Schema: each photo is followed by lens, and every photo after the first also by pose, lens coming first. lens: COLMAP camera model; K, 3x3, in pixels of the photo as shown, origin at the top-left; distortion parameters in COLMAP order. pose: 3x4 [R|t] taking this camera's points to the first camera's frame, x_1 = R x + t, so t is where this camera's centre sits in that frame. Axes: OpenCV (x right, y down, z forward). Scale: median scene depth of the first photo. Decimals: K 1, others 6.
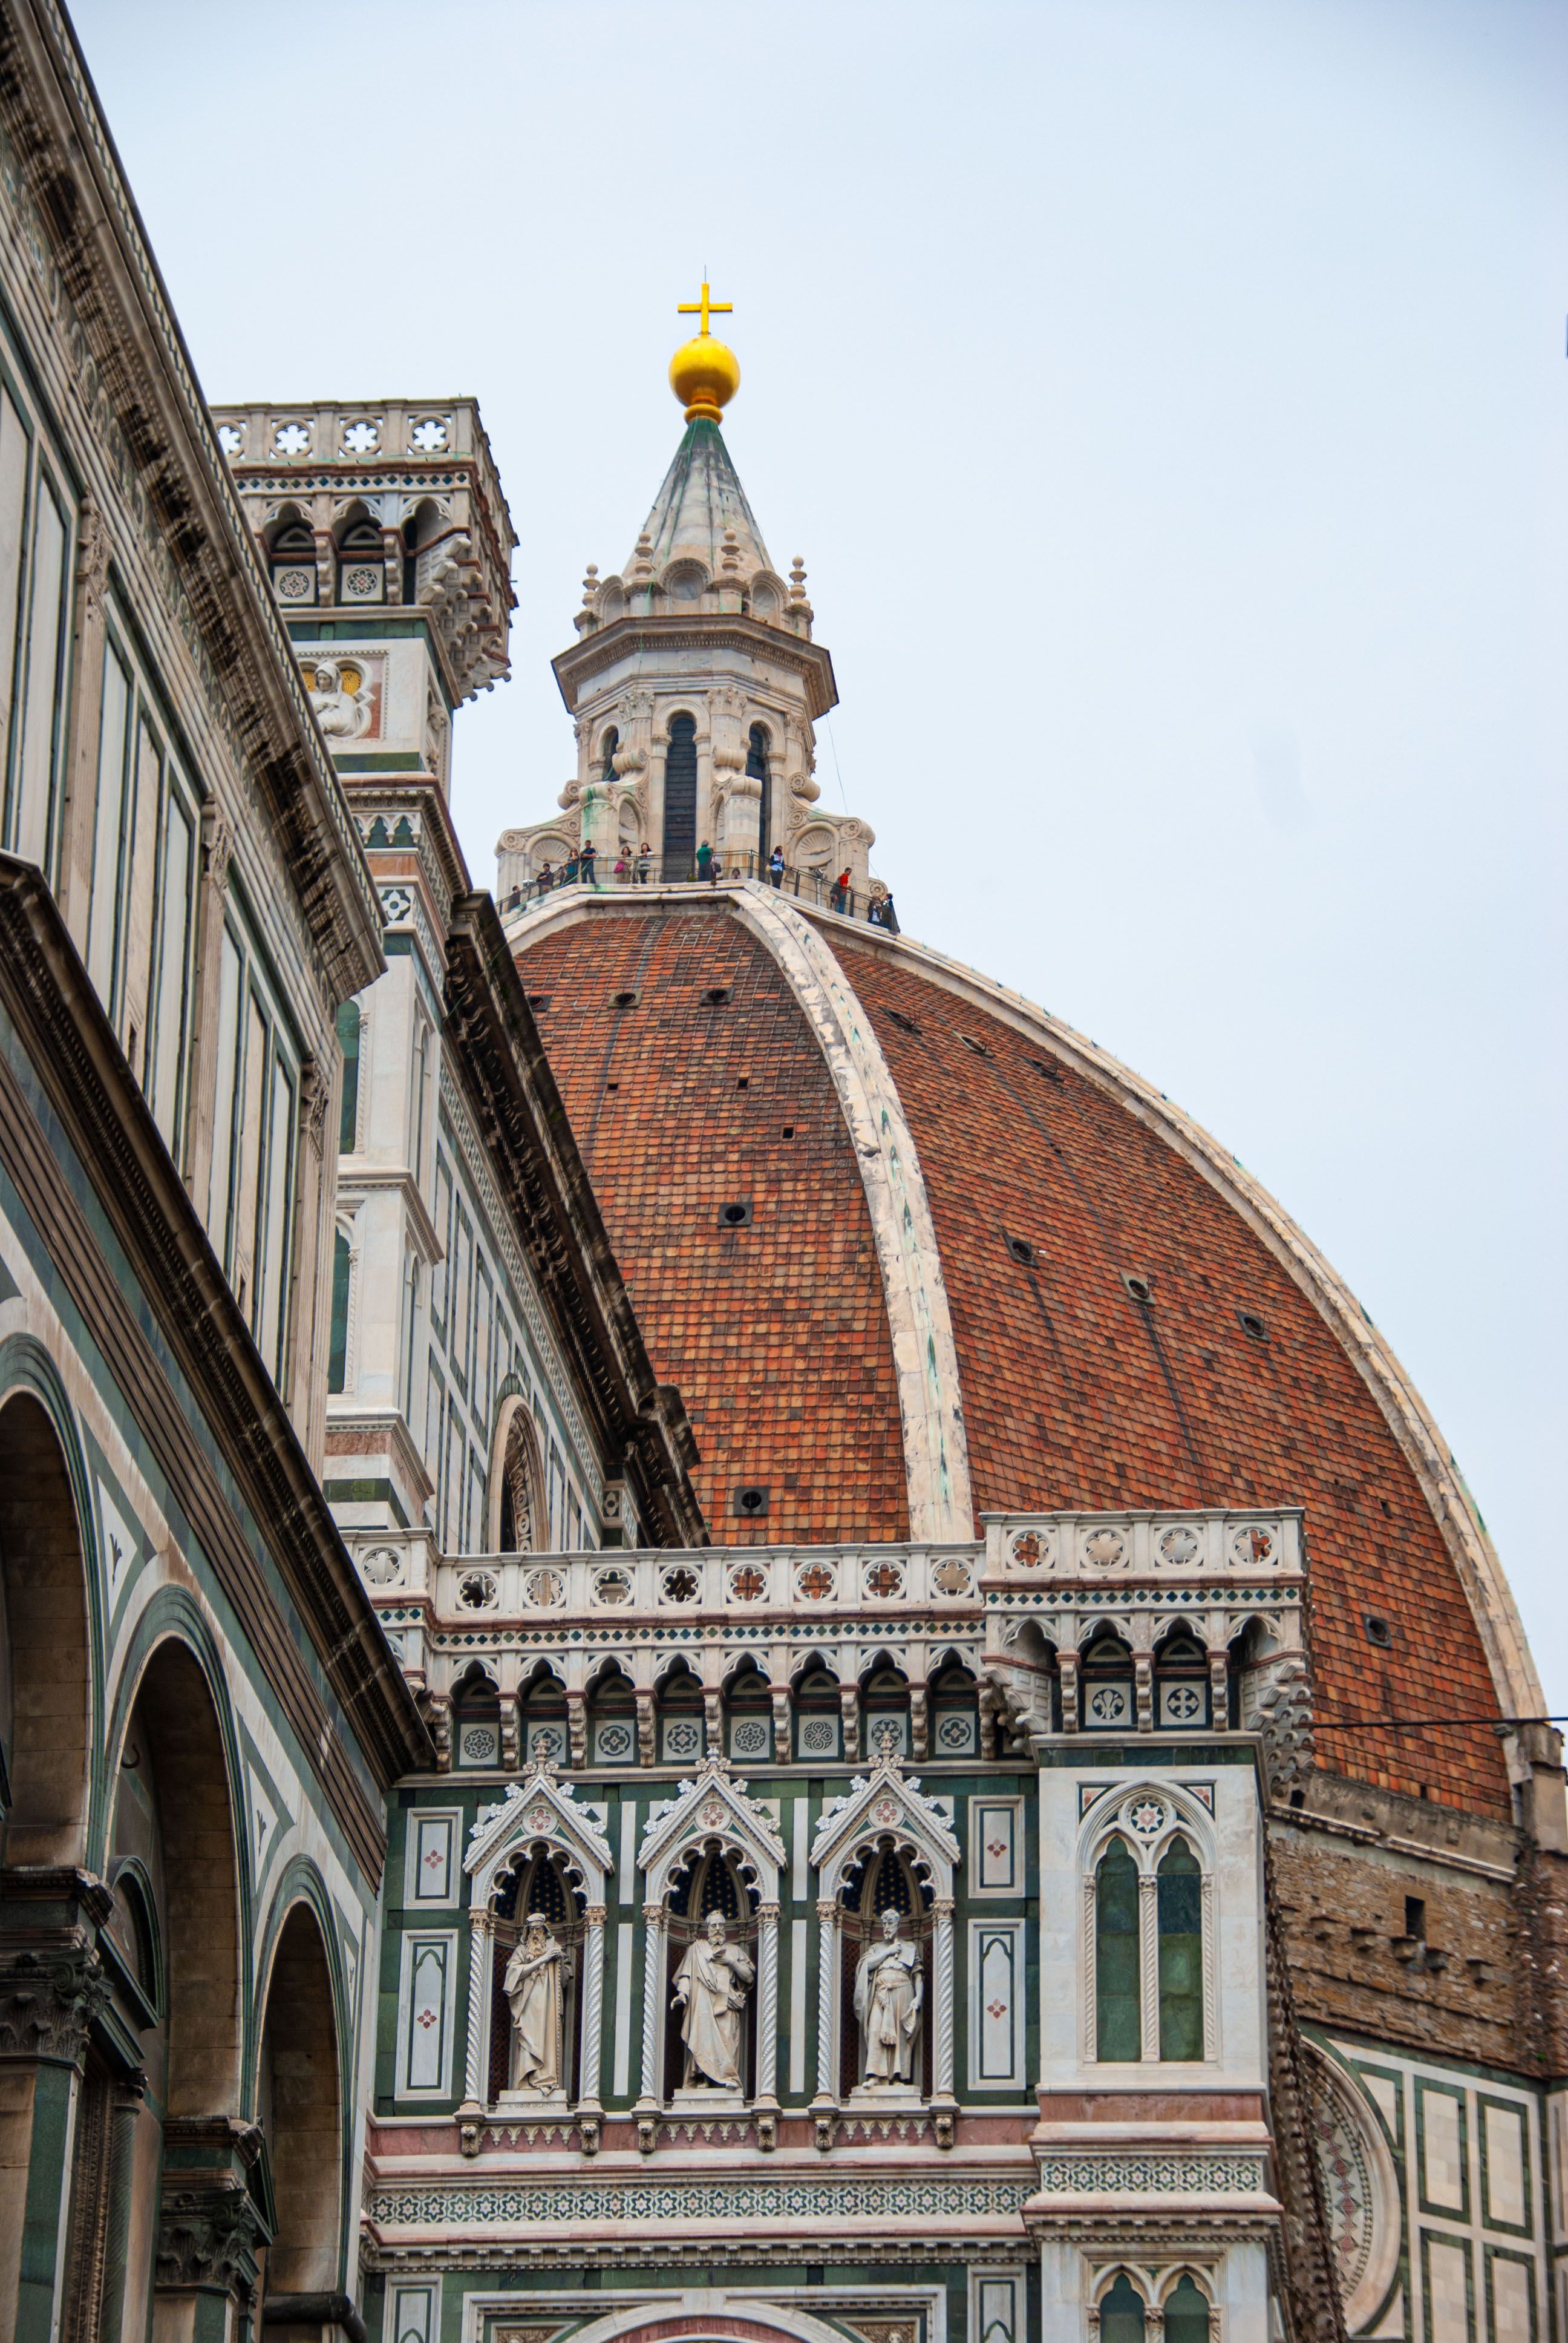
lens RADIAL K [[6746.1, 0, 784.0], [0, 6746.1, 1171.5], [0, 0, 1]] dist [0.522716, 0.837469]
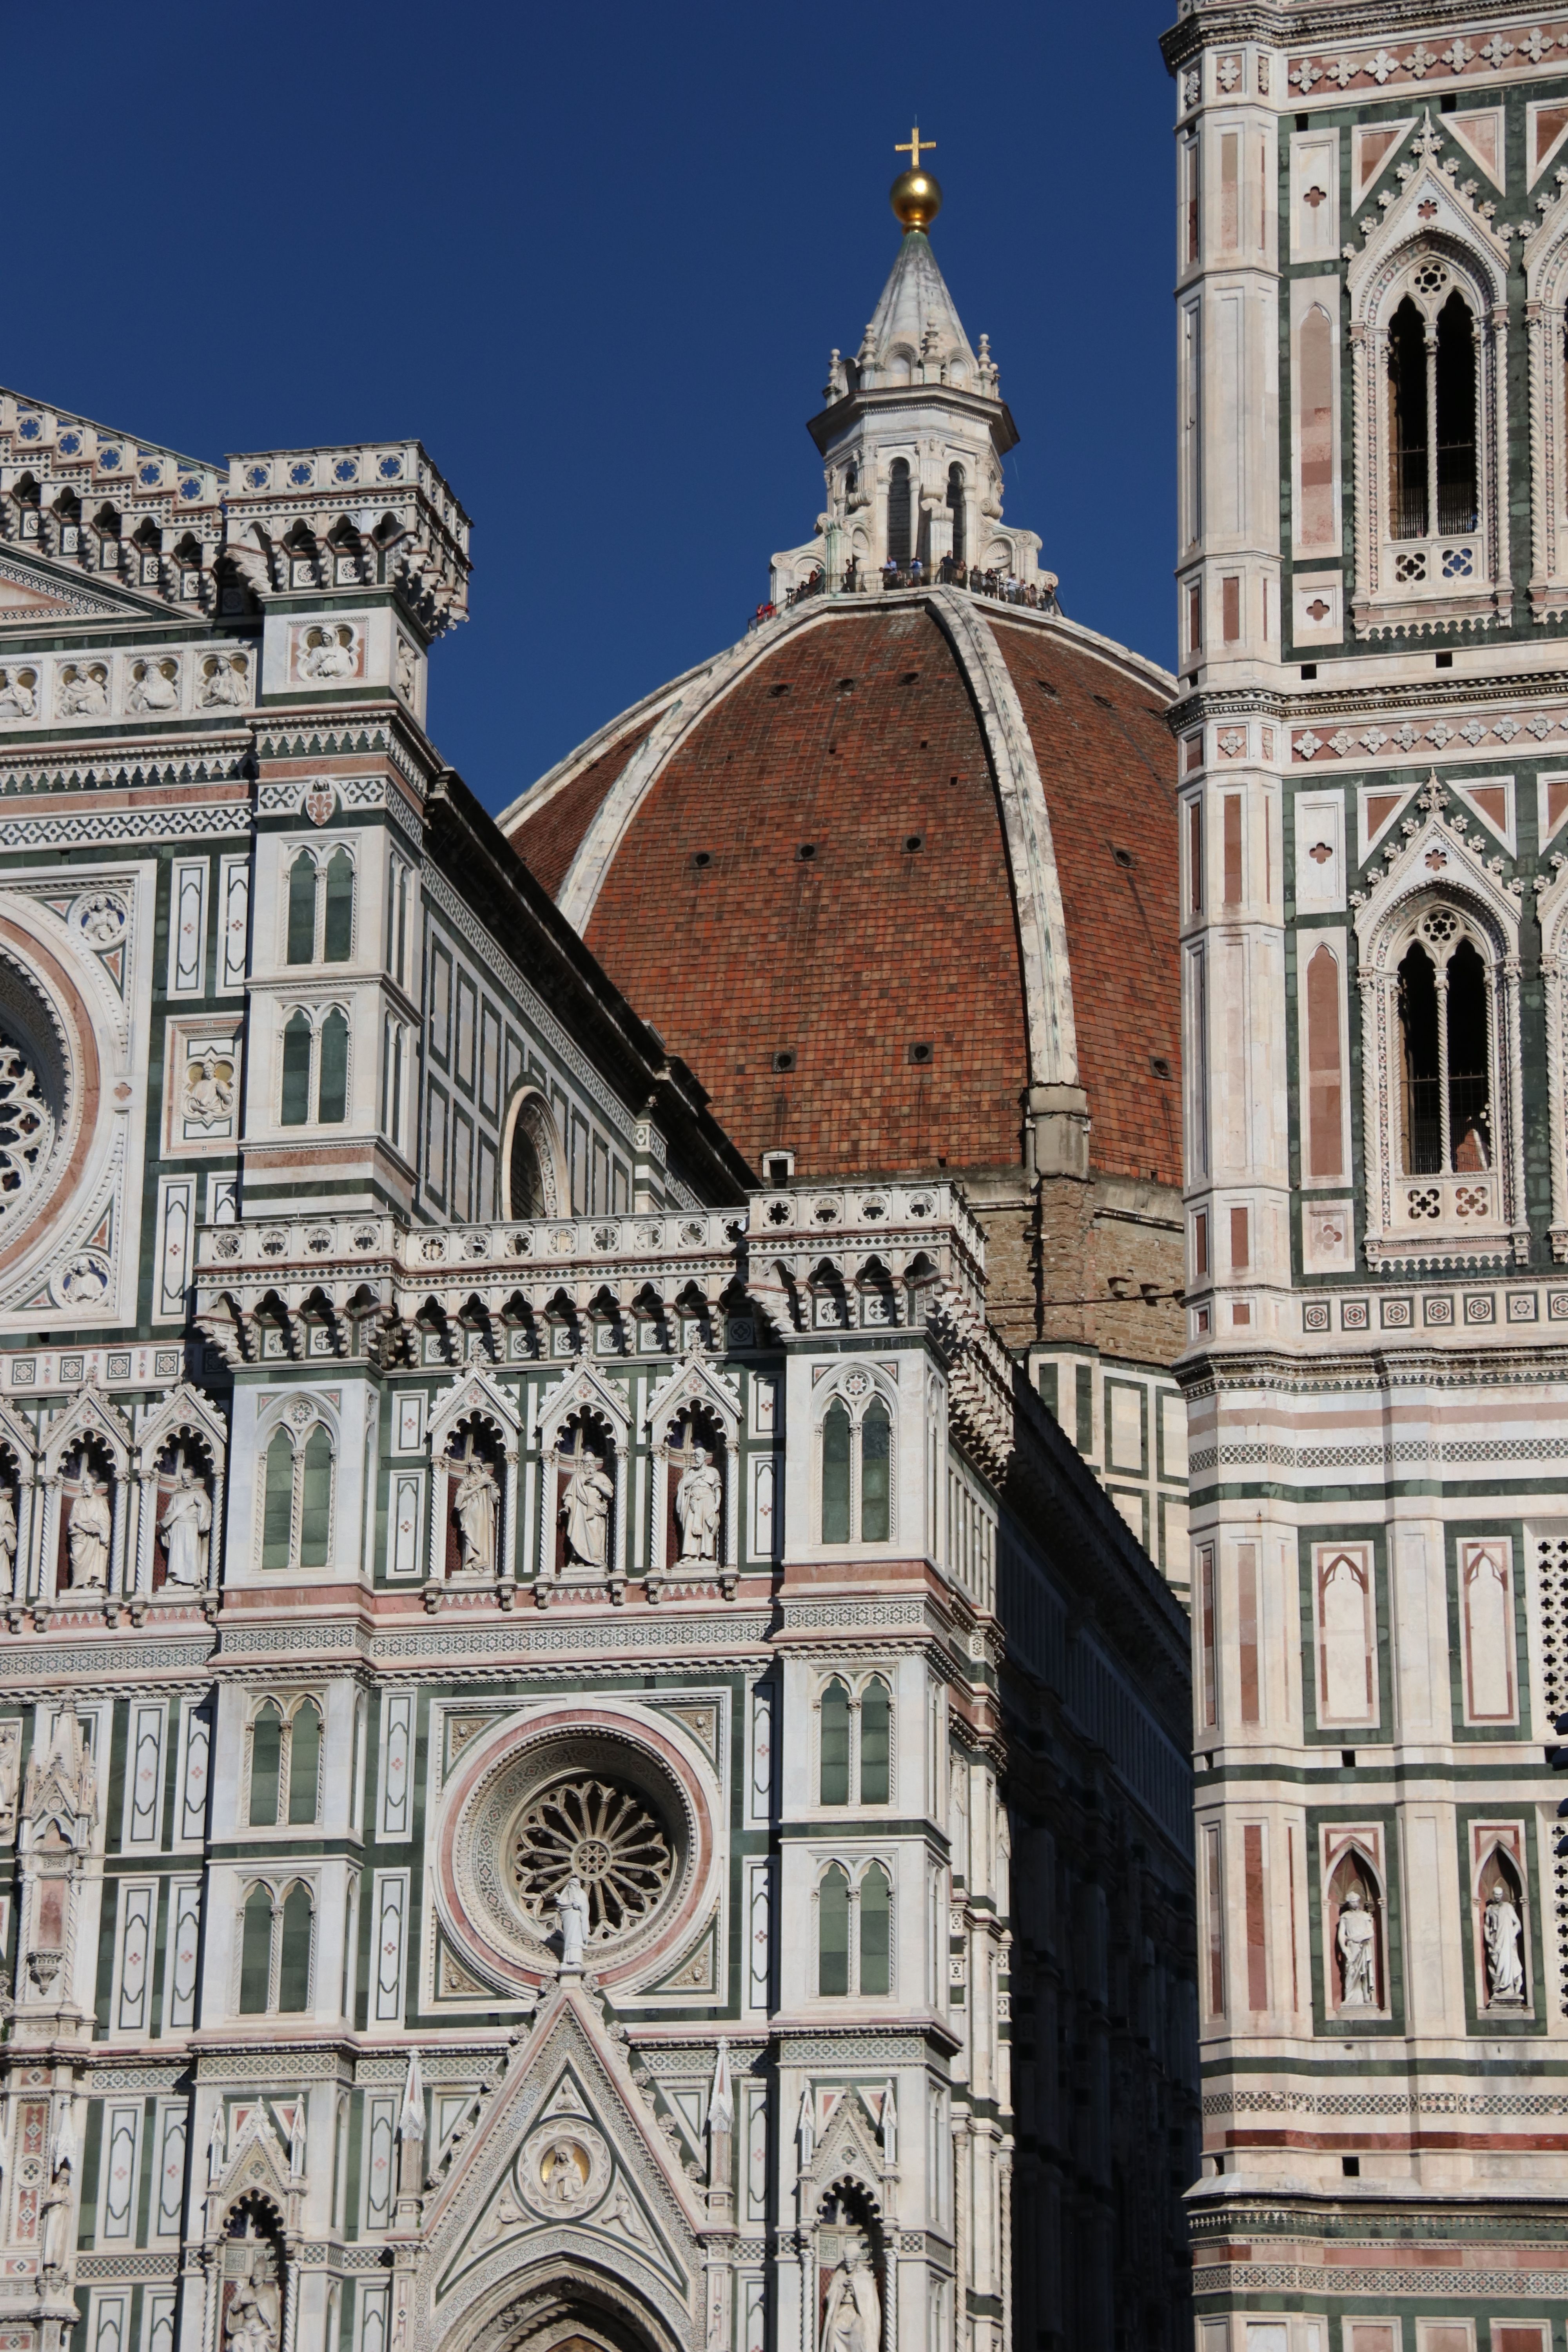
lens RADIAL K [[5266.1, 0, 784.0], [0, 5266.1, 1176.0], [0, 0, 1]] dist [0.353032, 0.154385]
pose [[0.991888, -0.039530, -0.120814, 0.181533], [0.052152, 0.993296, 0.103166, -0.074832], [0.115926, -0.108630, 0.987300, -0.171440]]
